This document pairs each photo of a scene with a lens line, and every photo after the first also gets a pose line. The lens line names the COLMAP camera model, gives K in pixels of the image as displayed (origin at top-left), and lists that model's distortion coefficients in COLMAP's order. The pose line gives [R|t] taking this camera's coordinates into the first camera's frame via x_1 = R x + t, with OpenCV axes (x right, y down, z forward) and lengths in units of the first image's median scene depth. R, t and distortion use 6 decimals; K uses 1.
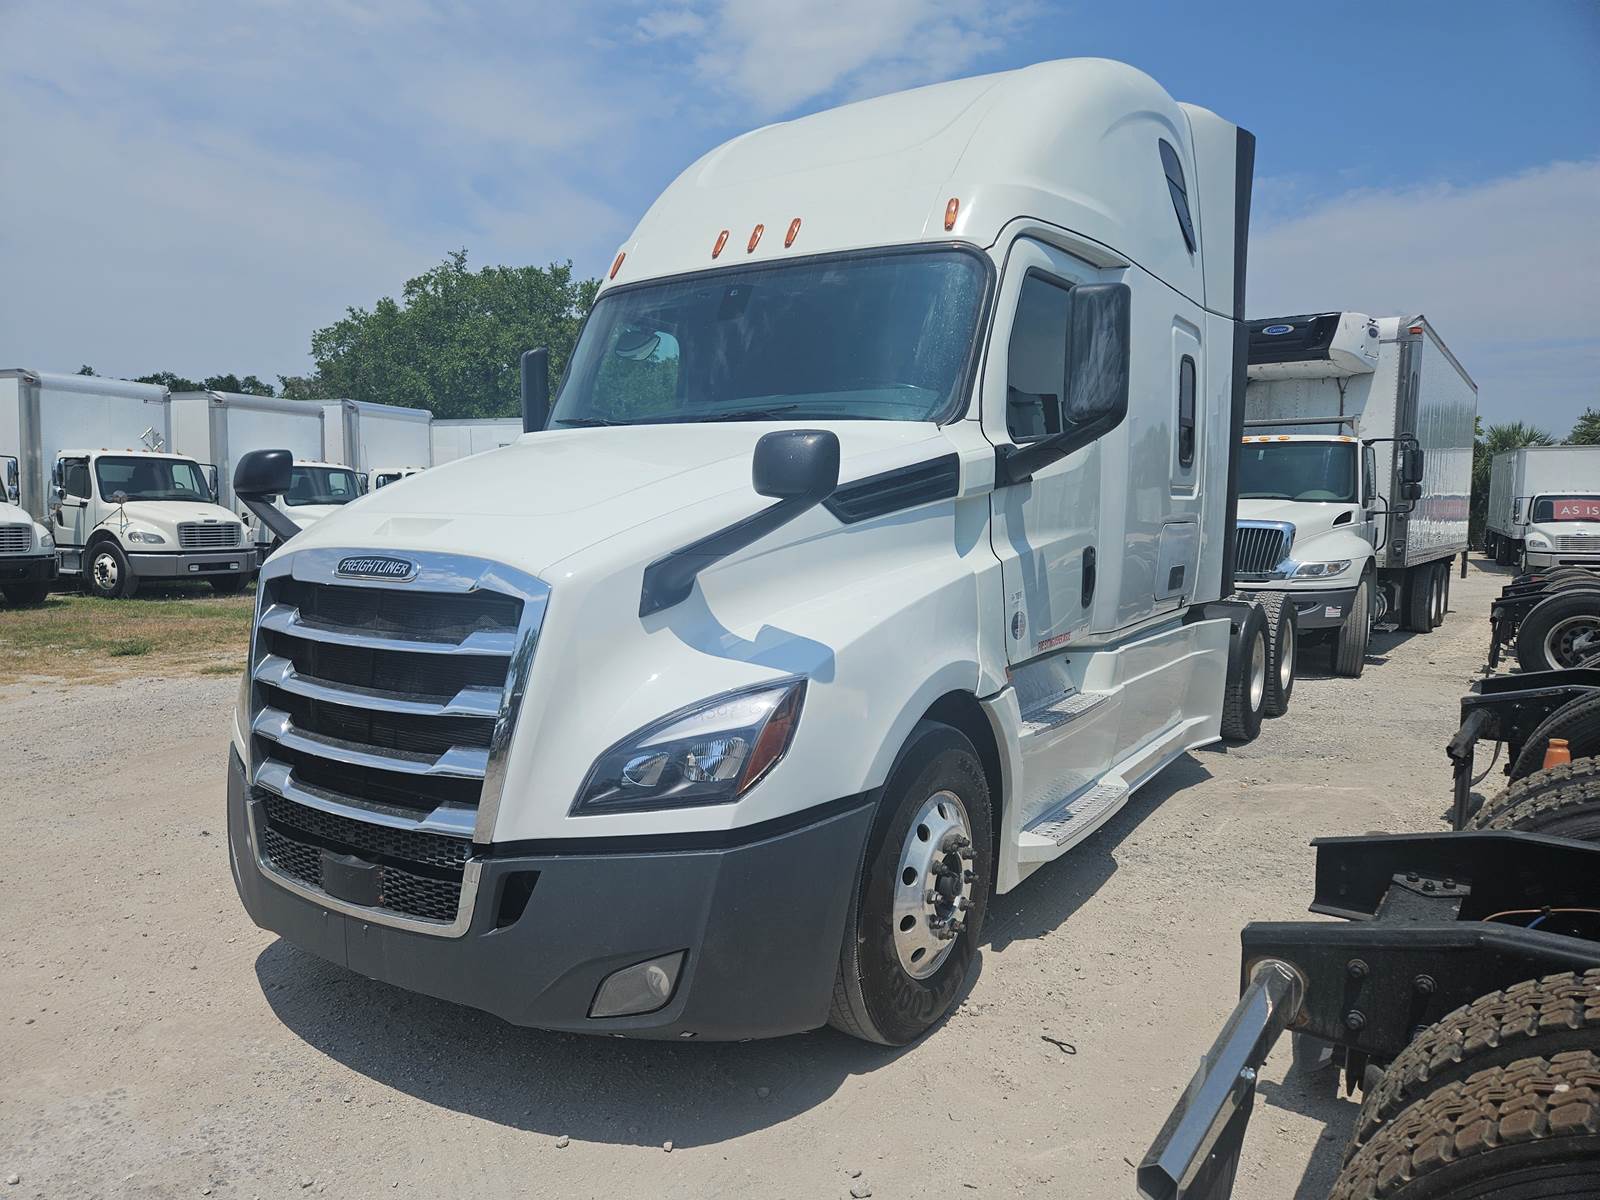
lens RADIAL K [[1052.4, 0, 768.8], [0, 1052.4, 604.0], [0, 0, 1]] dist [0.004836, 0.000656]
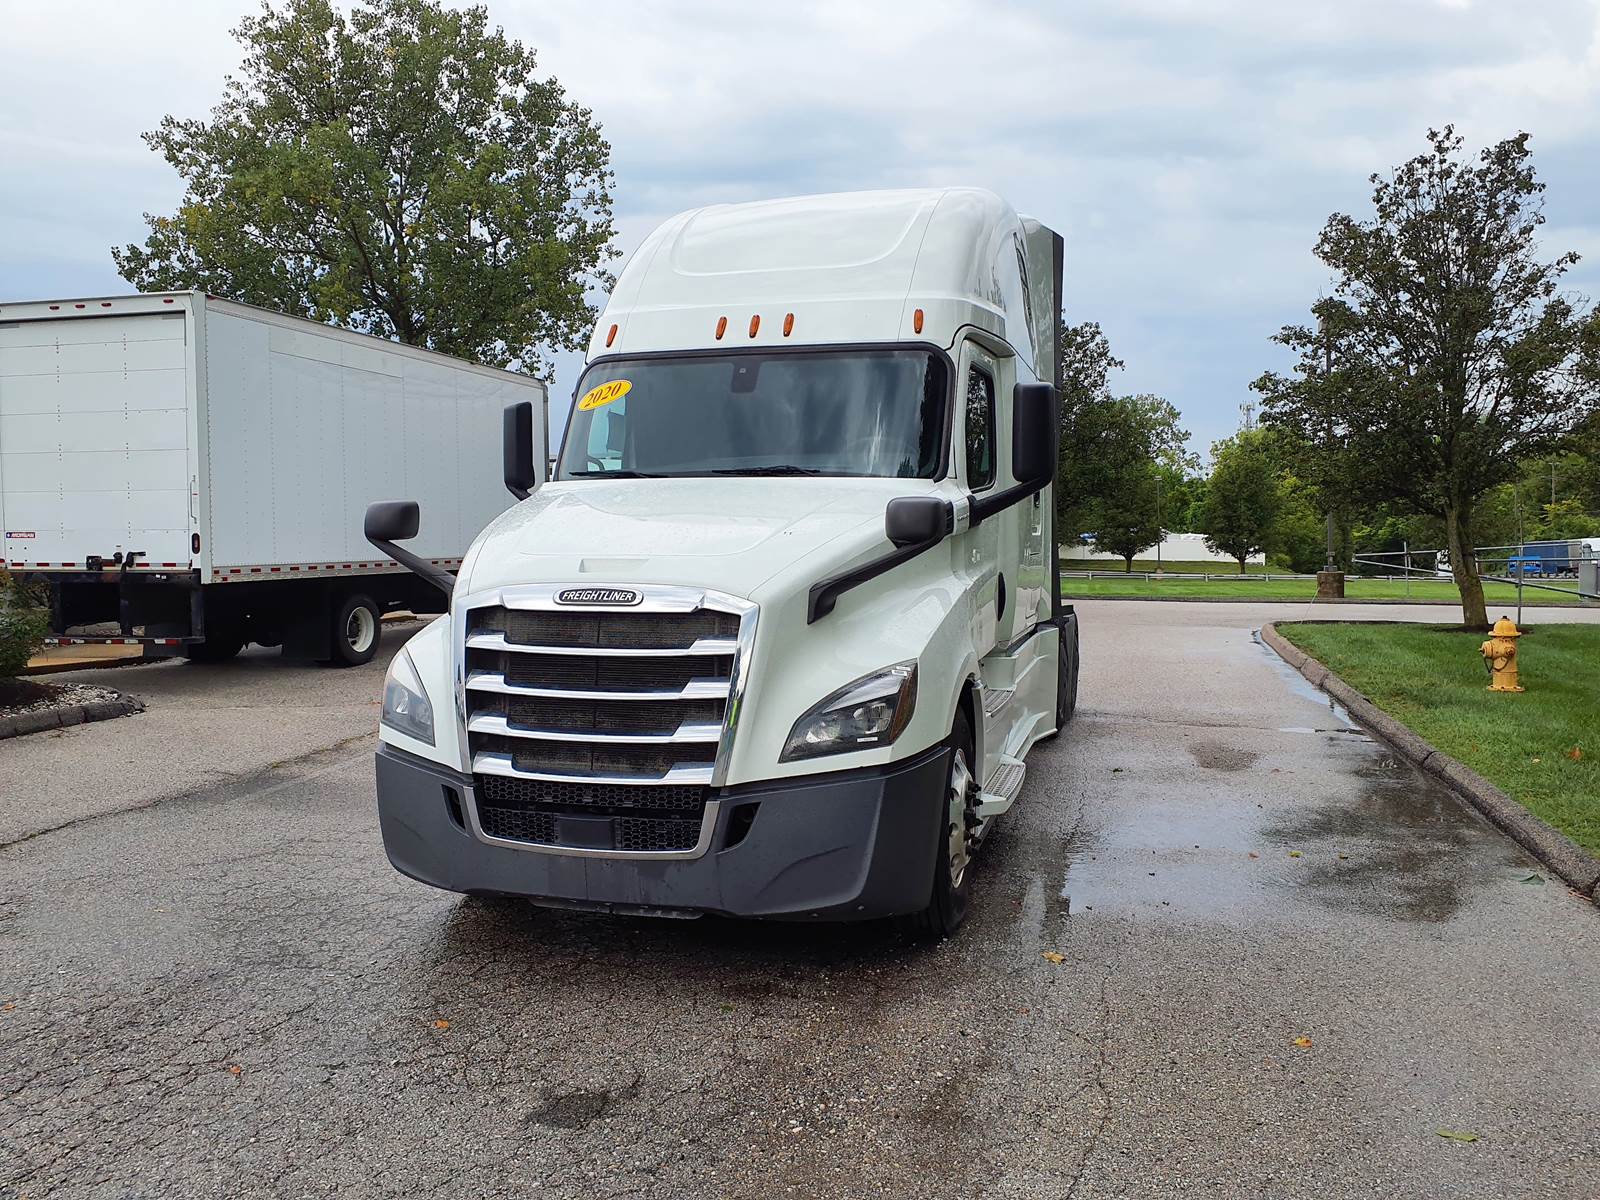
lens RADIAL K [[1222.0, 0, 827.7], [0, 1222.0, 599.1], [0, 0, 1]] dist [-0.001207, -0.000127]
pose [[0.951149, -0.027714, 0.307485, -0.533903], [0.038725, 0.998806, -0.029767, 0.024430], [-0.306293, 0.040220, 0.951087, -0.523062]]
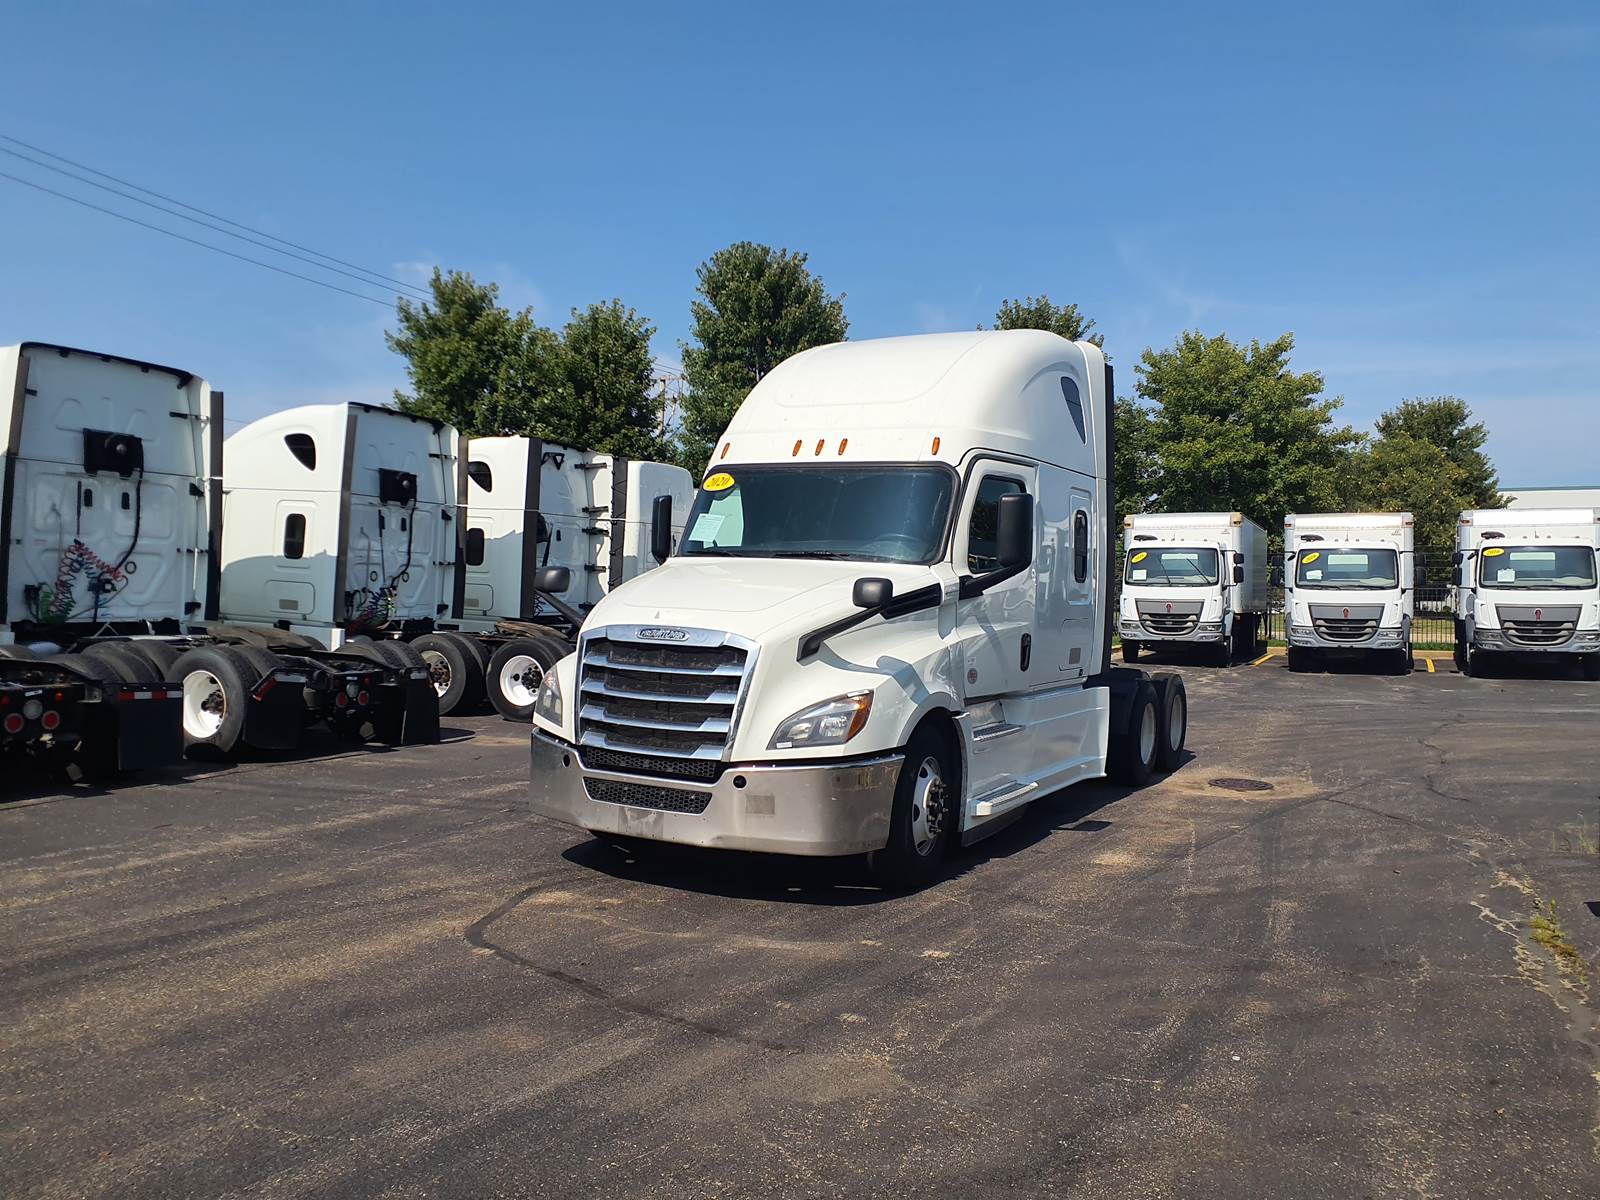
lens RADIAL K [[1190.2, 0, 783.6], [0, 1190.2, 597.3], [0, 0, 1]] dist [0.017364, 0.001720]
pose [[0.996807, 0.026714, 0.075254, -0.293387], [-0.020521, 0.996429, -0.081906, 0.073461], [-0.077173, 0.080100, 0.993795, -1.235269]]
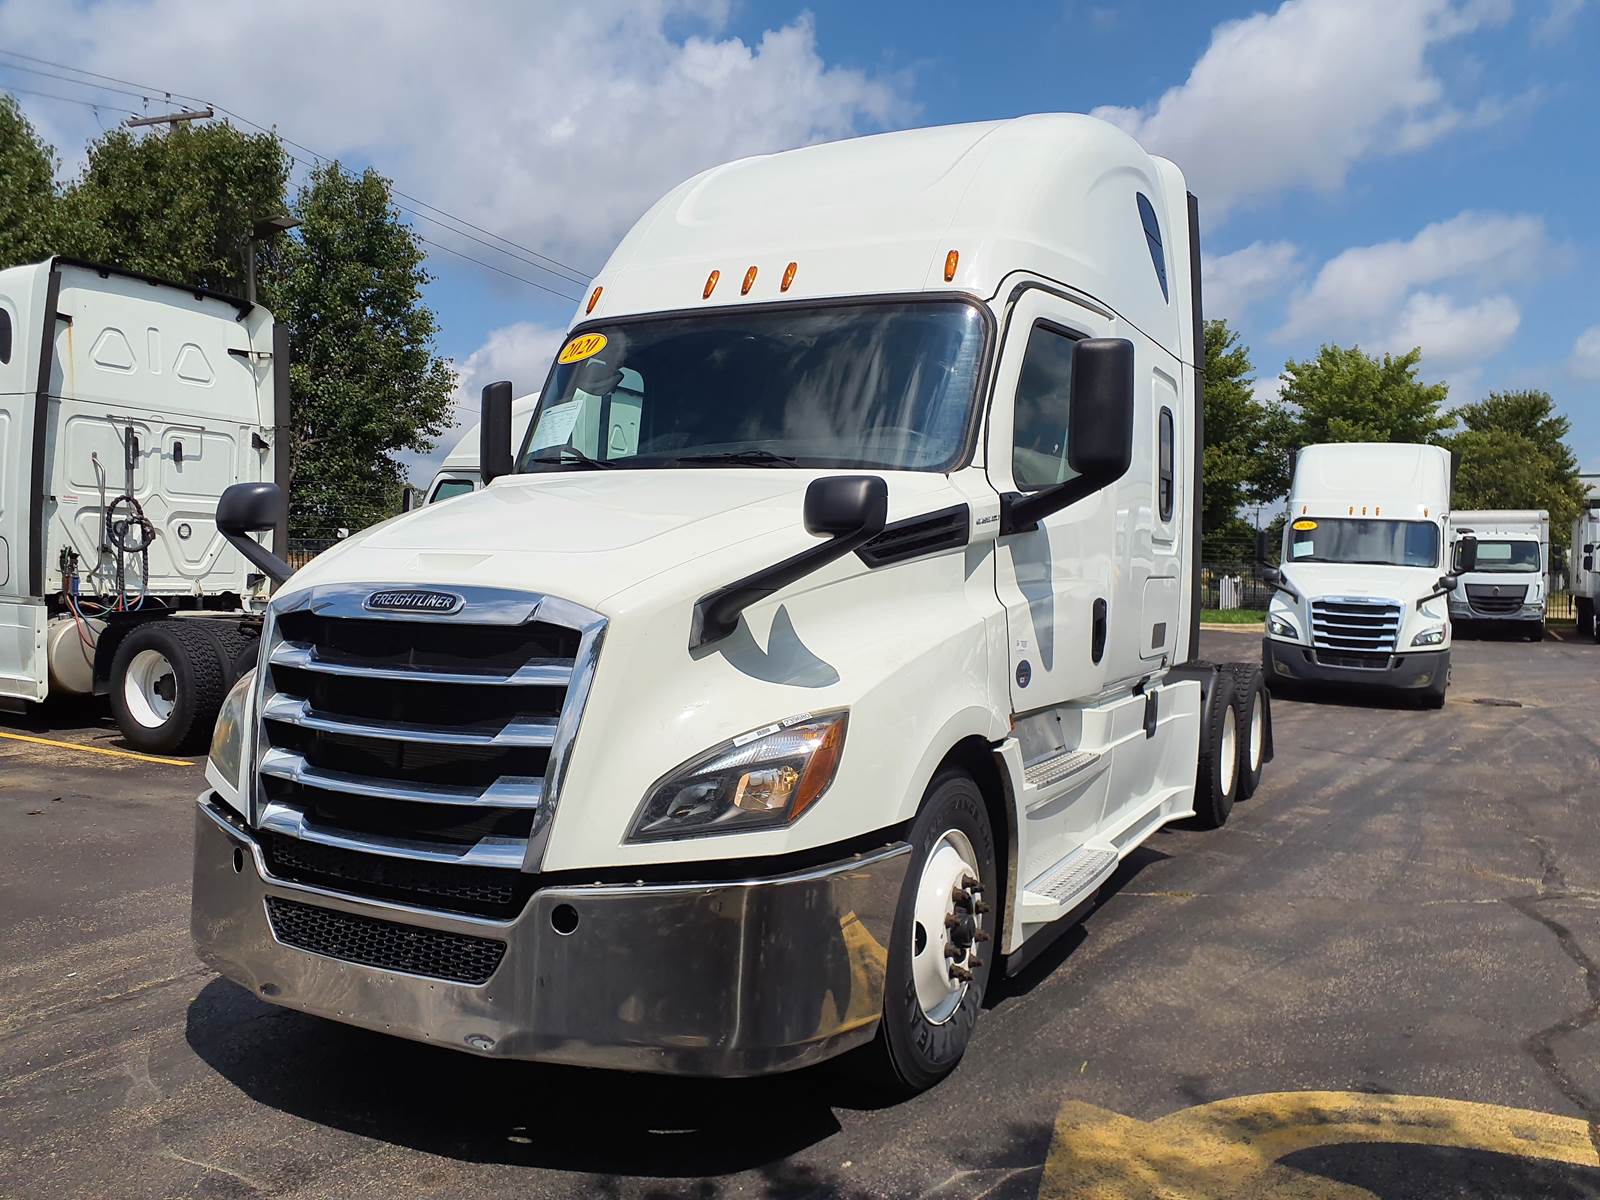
lens RADIAL K [[1251.2, 0, 772.1], [0, 1251.2, 595.7], [0, 0, 1]] dist [0.006095, -0.001229]
pose [[0.995373, 0.013732, 0.095095, -0.138194], [-0.007286, 0.997672, -0.067804, 0.035322], [-0.095805, 0.066798, 0.993156, -0.196707]]
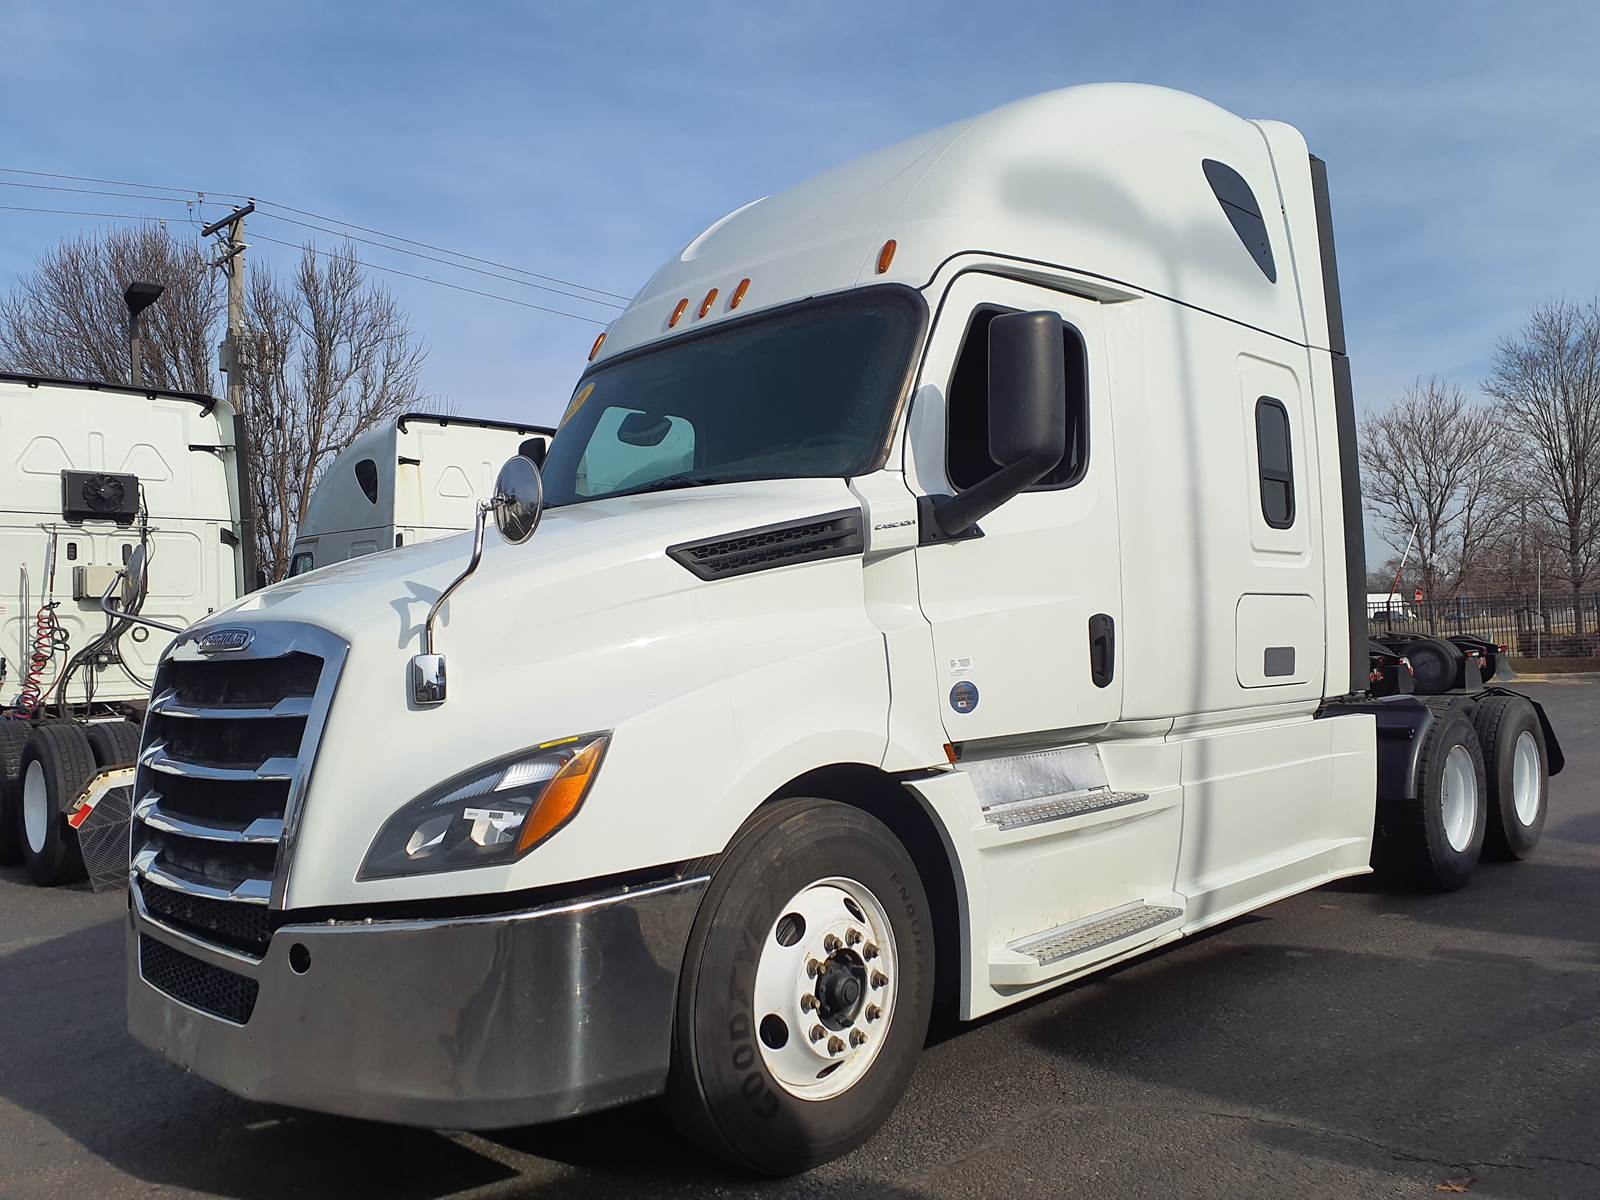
lens RADIAL K [[1245.8, 0, 809.4], [0, 1245.8, 628.8], [0, 0, 1]] dist [0.050368, 0.001628]
pose [[0.985204, -0.038766, -0.166945, 0.350941], [0.021405, 0.994288, -0.104564, 0.085194], [0.170045, 0.099443, 0.980406, -0.066617]]
